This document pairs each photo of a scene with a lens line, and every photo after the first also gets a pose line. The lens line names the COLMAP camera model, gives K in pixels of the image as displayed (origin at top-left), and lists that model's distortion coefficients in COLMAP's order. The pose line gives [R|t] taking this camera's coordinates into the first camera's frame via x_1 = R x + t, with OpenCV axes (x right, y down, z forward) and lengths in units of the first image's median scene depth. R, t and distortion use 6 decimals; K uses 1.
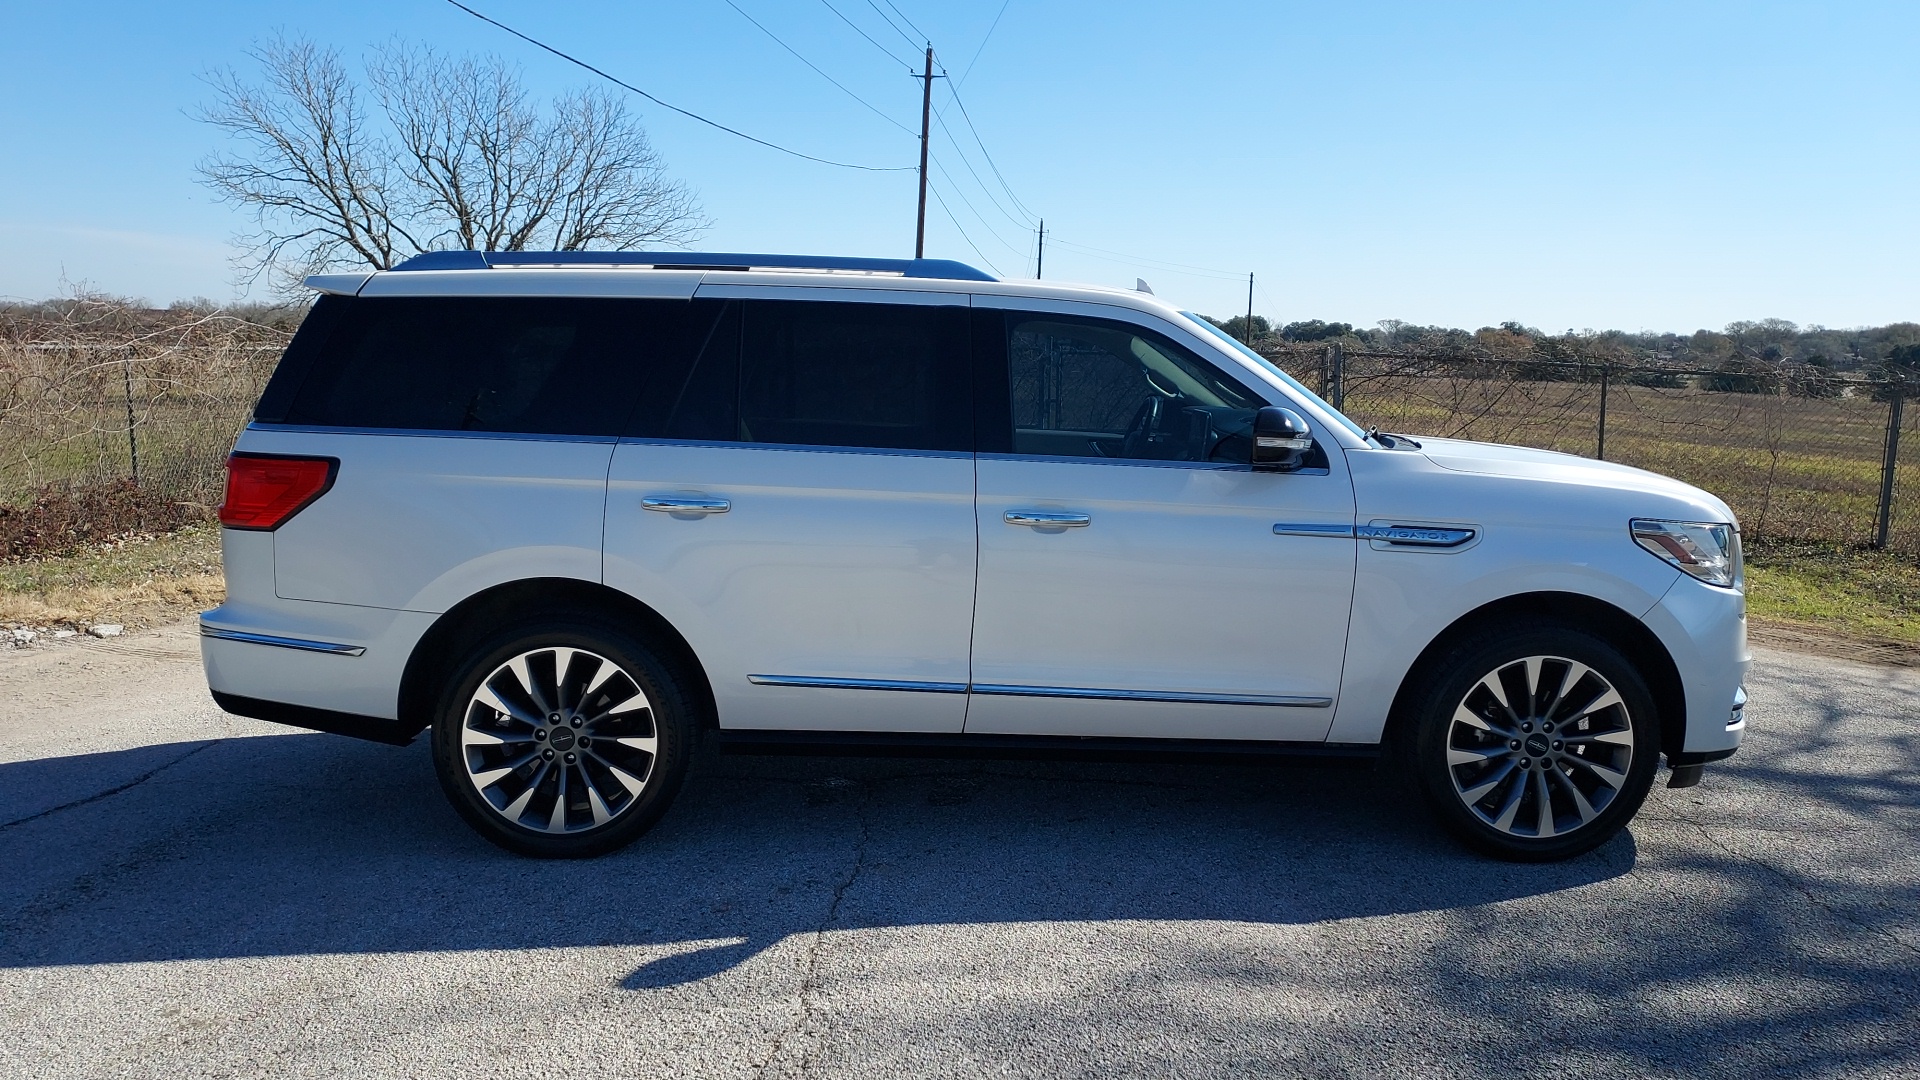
lens RADIAL K [[1367.1, 0, 992.8], [0, 1367.1, 550.0], [0, 0, 1]] dist [0.086120, -0.090762]
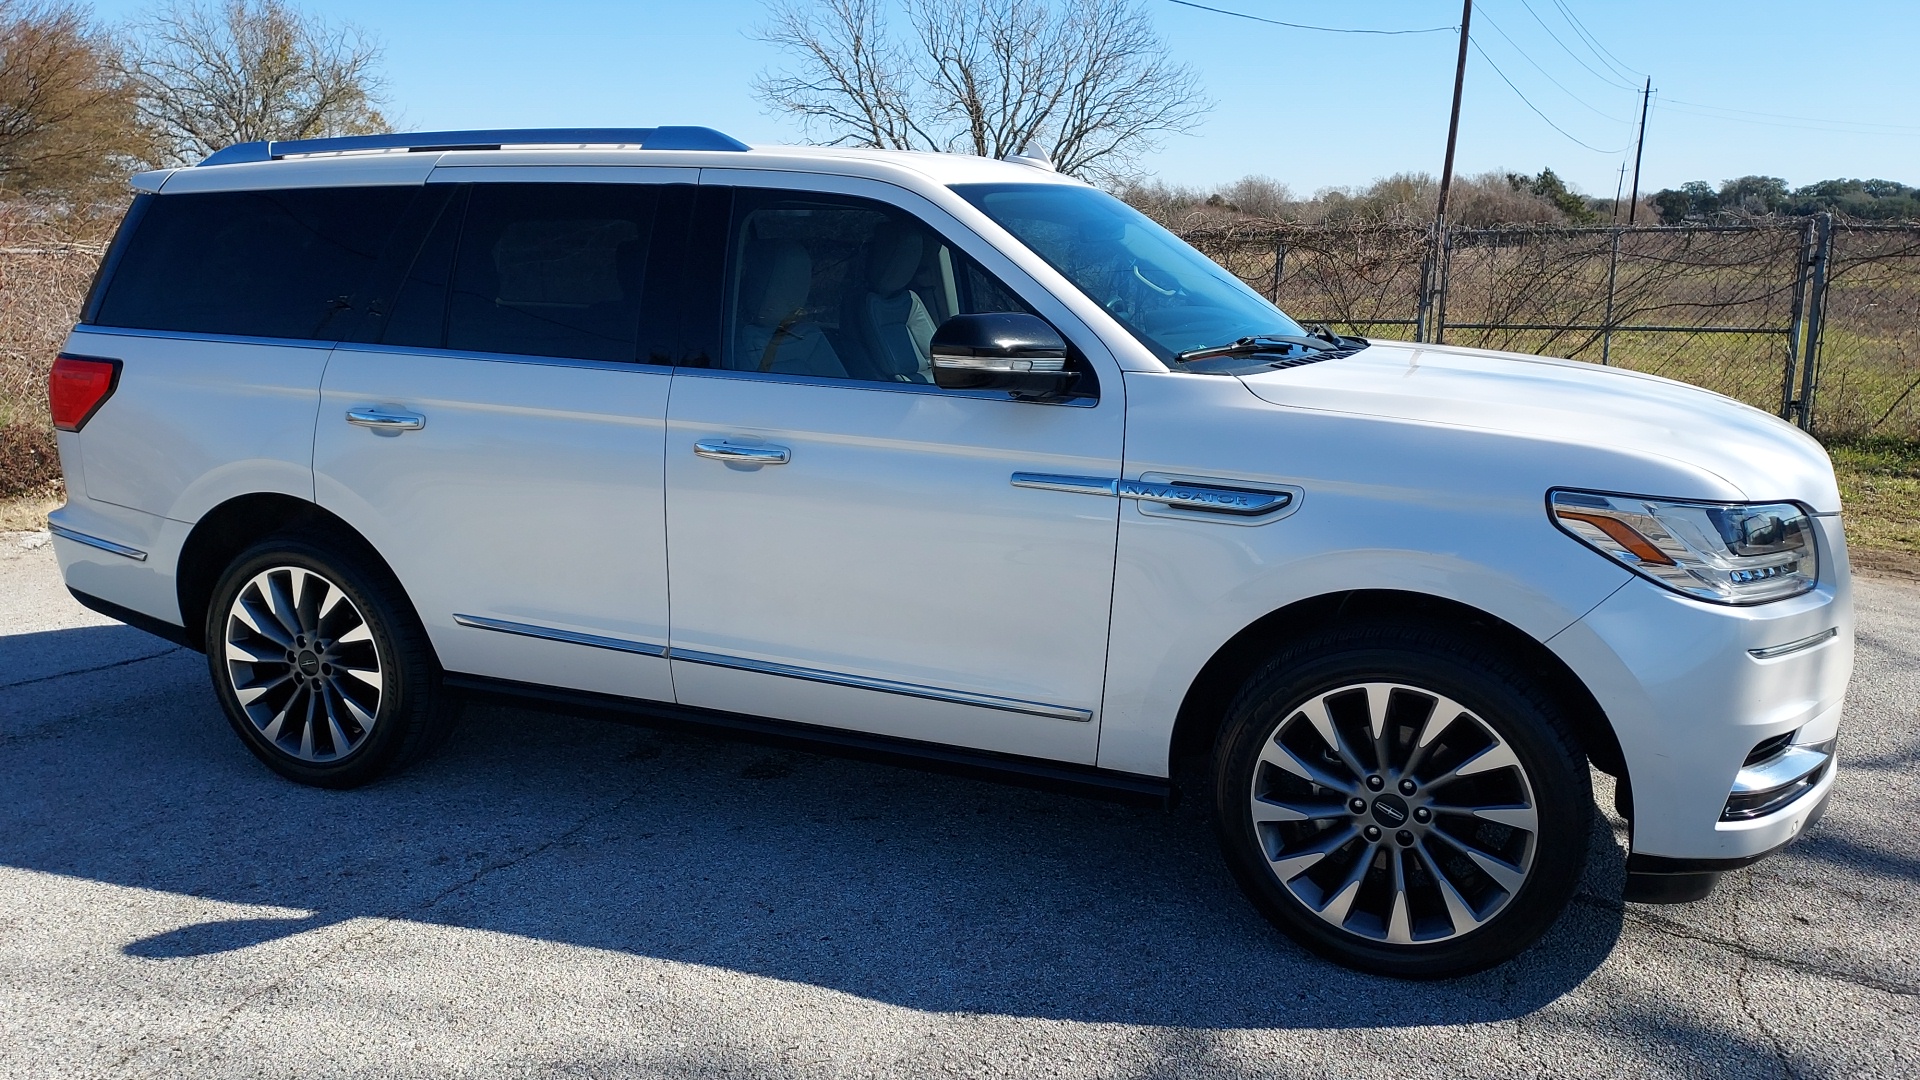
lens RADIAL K [[1367.1, 0, 992.8], [0, 1367.1, 550.0], [0, 0, 1]] dist [0.086120, -0.090762]
pose [[0.920798, 0.068745, -0.383934, 0.468310], [-0.038787, 0.995605, 0.085243, -0.038548], [0.388107, -0.063600, 0.919417, 0.304533]]
